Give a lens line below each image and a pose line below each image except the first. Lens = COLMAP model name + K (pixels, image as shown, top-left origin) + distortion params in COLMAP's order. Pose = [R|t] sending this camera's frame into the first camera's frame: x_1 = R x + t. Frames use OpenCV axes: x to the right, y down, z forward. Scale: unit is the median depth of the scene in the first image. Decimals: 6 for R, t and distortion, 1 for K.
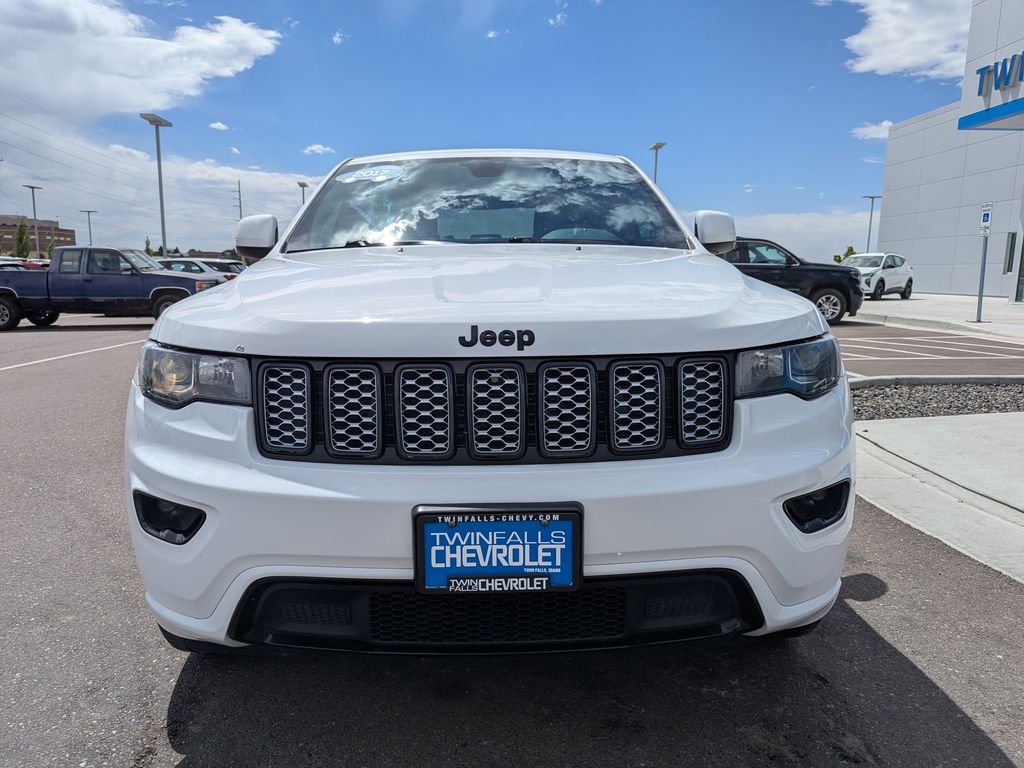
lens RADIAL K [[733.9, 0, 506.5], [0, 733.9, 385.9], [0, 0, 1]] dist [0.065983, -0.073678]
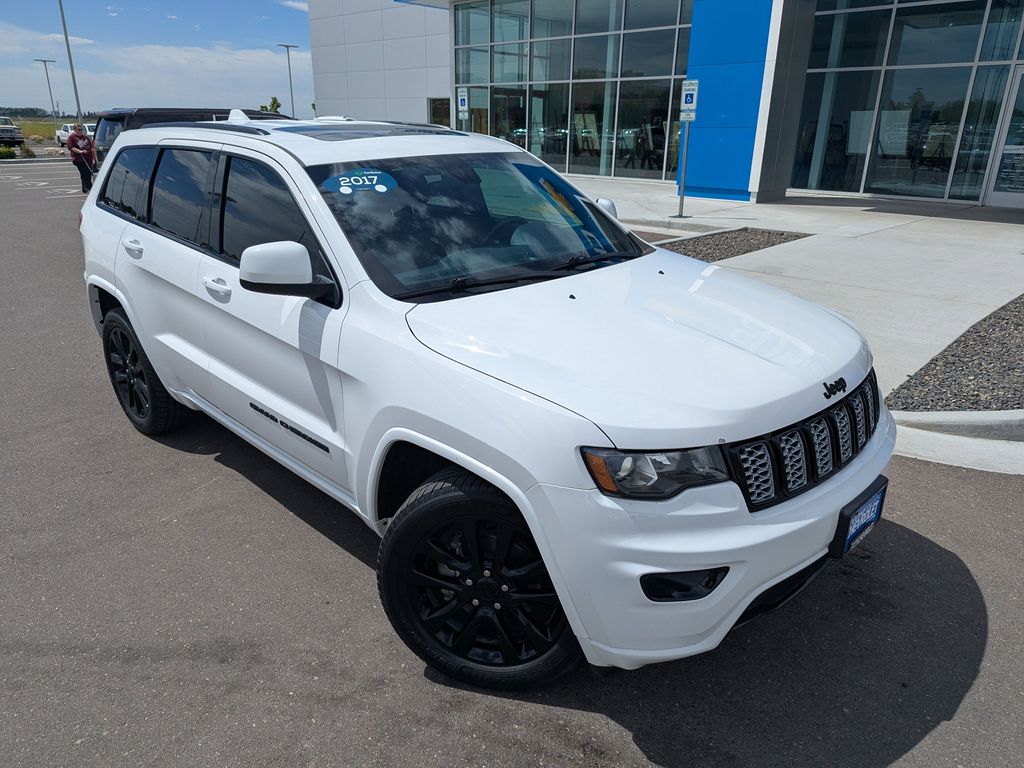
lens RADIAL K [[726.5, 0, 514.0], [0, 726.5, 376.8], [0, 0, 1]] dist [0.062347, -0.049837]
pose [[0.719908, -0.229658, 0.654973, -1.464940], [0.099796, 0.968116, 0.229768, -0.497237], [-0.686857, -0.100048, 0.719873, 0.367149]]
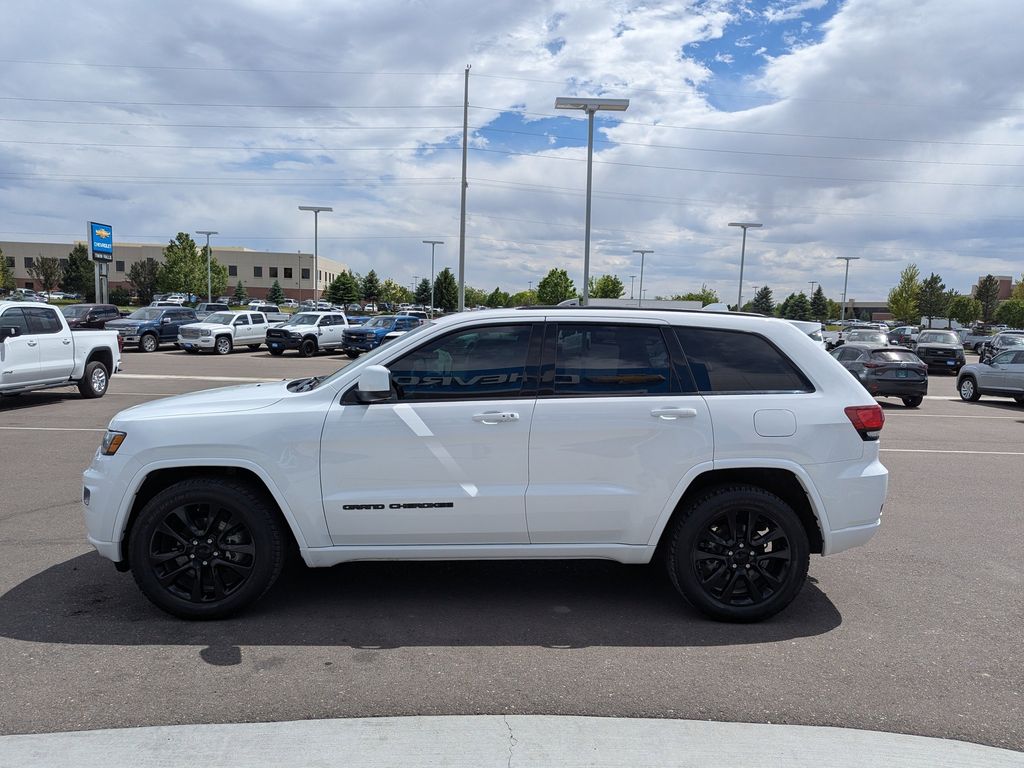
lens RADIAL K [[726.5, 0, 514.0], [0, 726.5, 376.8], [0, 0, 1]] dist [0.062347, -0.049837]
pose [[0.011056, 0.066033, -0.997756, 3.097165], [-0.182358, 0.981217, 0.062918, -0.690216], [0.983170, 0.181253, 0.022890, 2.459716]]
